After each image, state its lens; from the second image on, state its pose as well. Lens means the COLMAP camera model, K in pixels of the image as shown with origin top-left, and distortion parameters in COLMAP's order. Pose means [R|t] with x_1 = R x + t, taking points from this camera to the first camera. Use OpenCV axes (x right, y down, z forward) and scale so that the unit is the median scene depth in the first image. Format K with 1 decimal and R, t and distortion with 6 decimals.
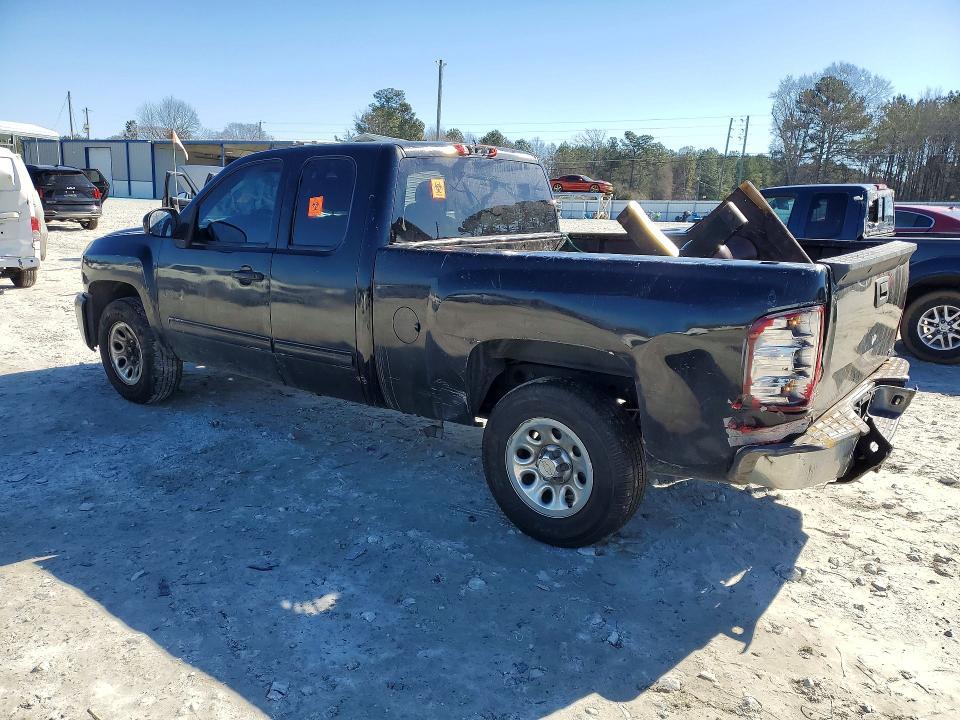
lens RADIAL K [[775.5, 0, 480.0], [0, 775.5, 360.0], [0, 0, 1]] dist [0.015048, -0.008441]
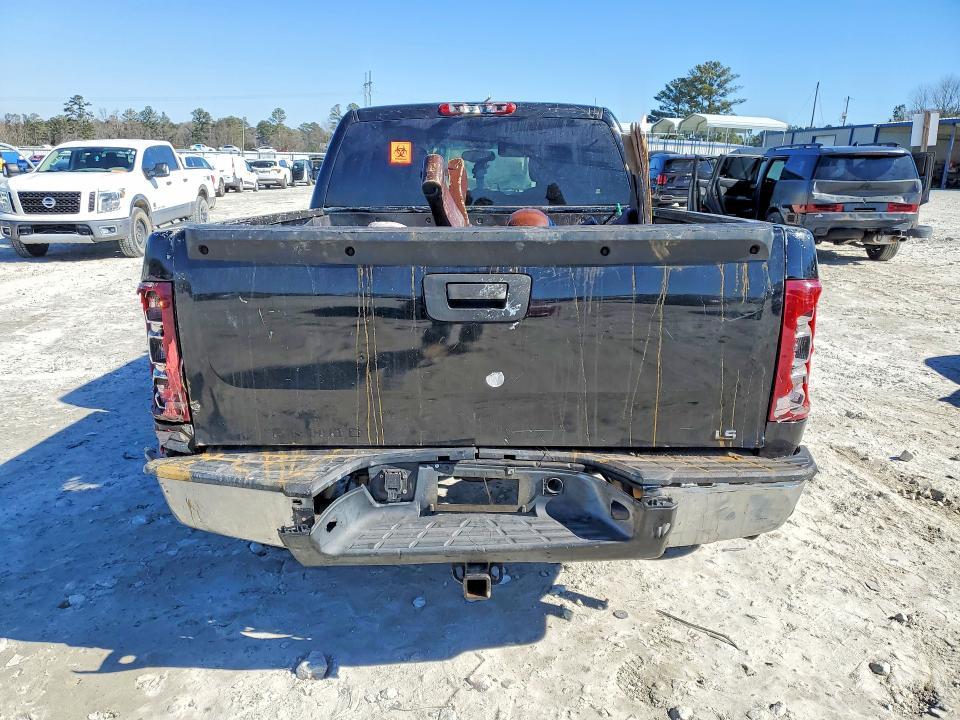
lens RADIAL K [[775.5, 0, 480.0], [0, 775.5, 360.0], [0, 0, 1]] dist [0.015048, -0.008441]
pose [[0.577393, 0.172092, -0.798124, 0.829391], [-0.163389, 0.982115, 0.093563, -0.079591], [0.799951, 0.076382, 0.595184, 0.552178]]
